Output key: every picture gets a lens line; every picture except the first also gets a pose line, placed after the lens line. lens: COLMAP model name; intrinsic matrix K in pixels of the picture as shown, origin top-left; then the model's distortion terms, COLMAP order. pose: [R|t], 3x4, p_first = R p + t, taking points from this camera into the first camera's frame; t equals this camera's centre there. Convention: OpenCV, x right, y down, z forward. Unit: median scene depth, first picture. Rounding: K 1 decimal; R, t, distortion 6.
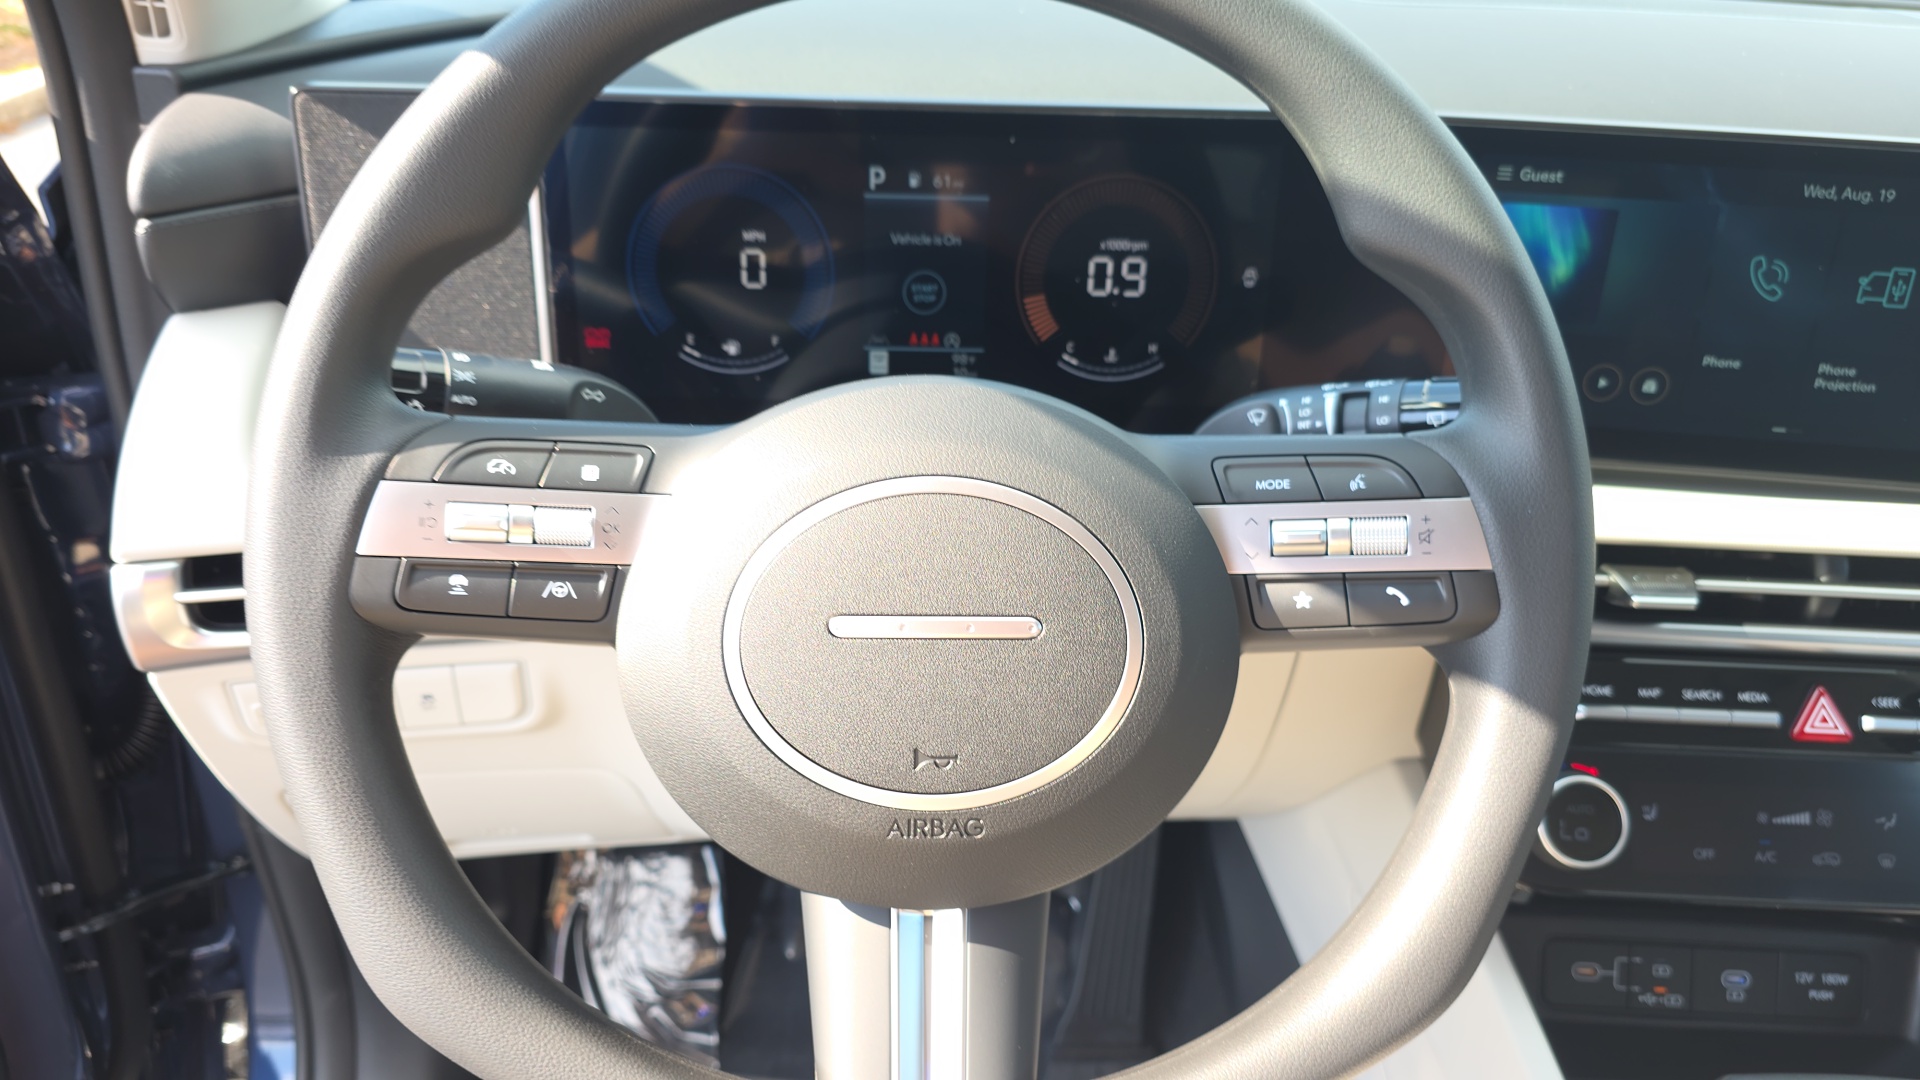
lens RADIAL K [[1324.7, 0, 961.1], [0, 1324.7, 565.8], [0, 0, 1]] dist [0.051954, -0.065895]
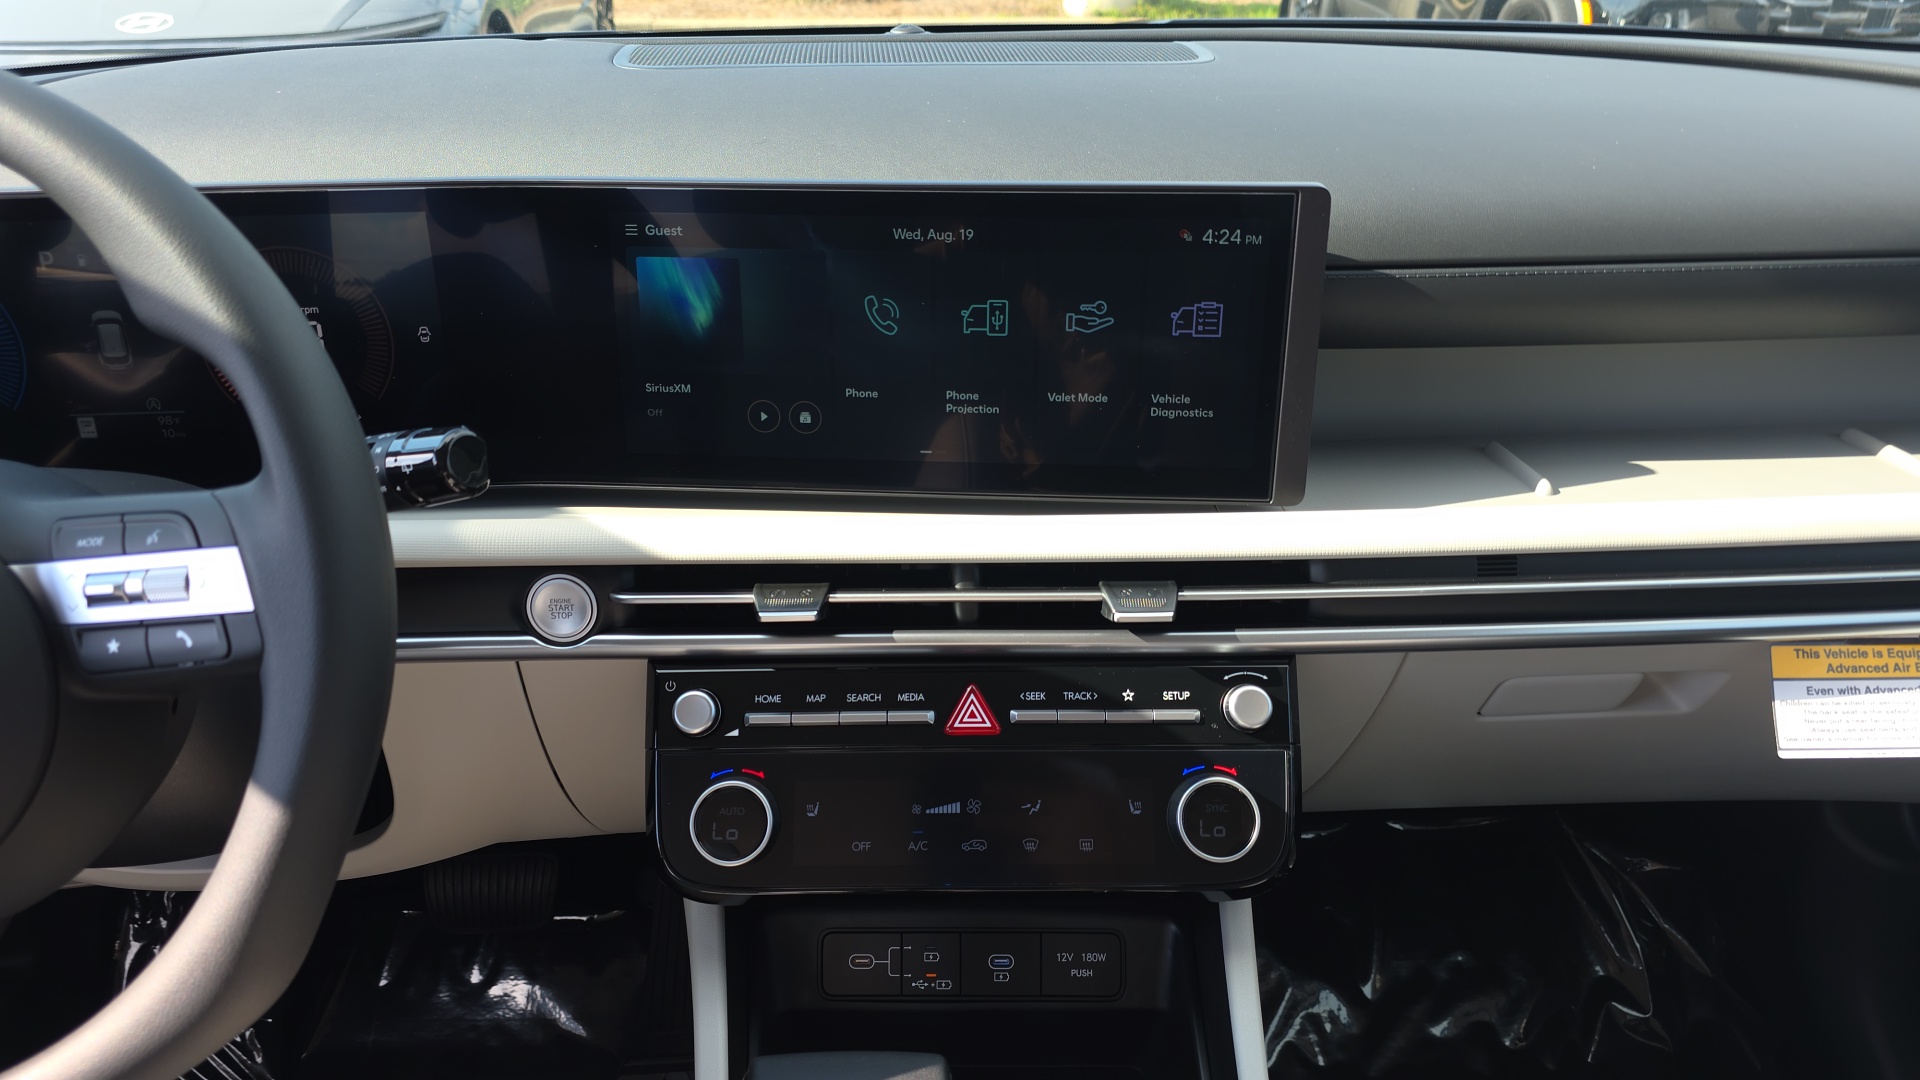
lens RADIAL K [[1309.2, 0, 954.7], [0, 1309.2, 551.2], [0, 0, 1]] dist [0.112293, -0.165821]
pose [[0.998687, -0.051181, 0.002092, 0.641978], [0.051215, 0.998433, -0.022542, 0.005176], [-0.000935, 0.022619, 0.999744, -0.069011]]
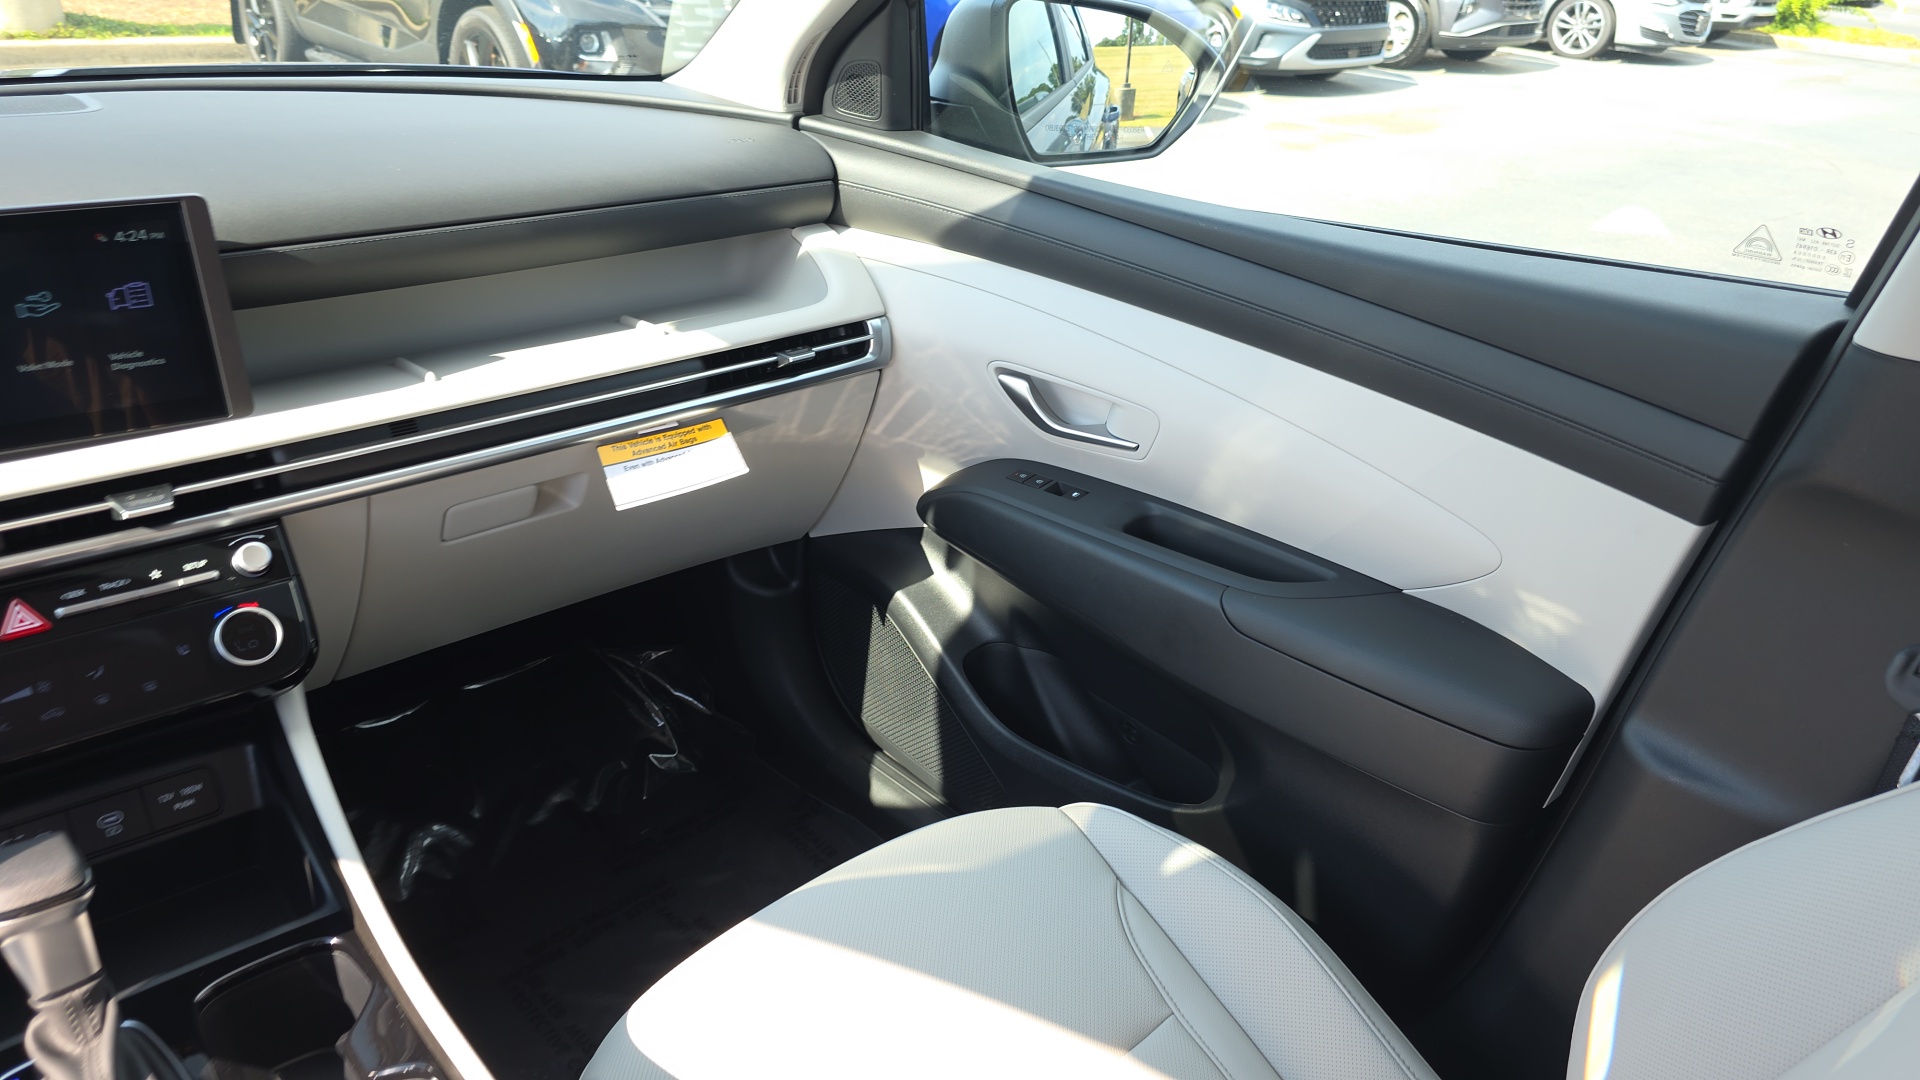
lens RADIAL K [[1313.8, 0, 980.1], [0, 1313.8, 520.2], [0, 0, 1]] dist [0.052186, -0.053341]
pose [[0.750021, -0.285596, 0.596576, 0.603172], [0.304570, 0.949782, 0.071776, 0.222990], [-0.587116, 0.127866, 0.799341, -0.718858]]
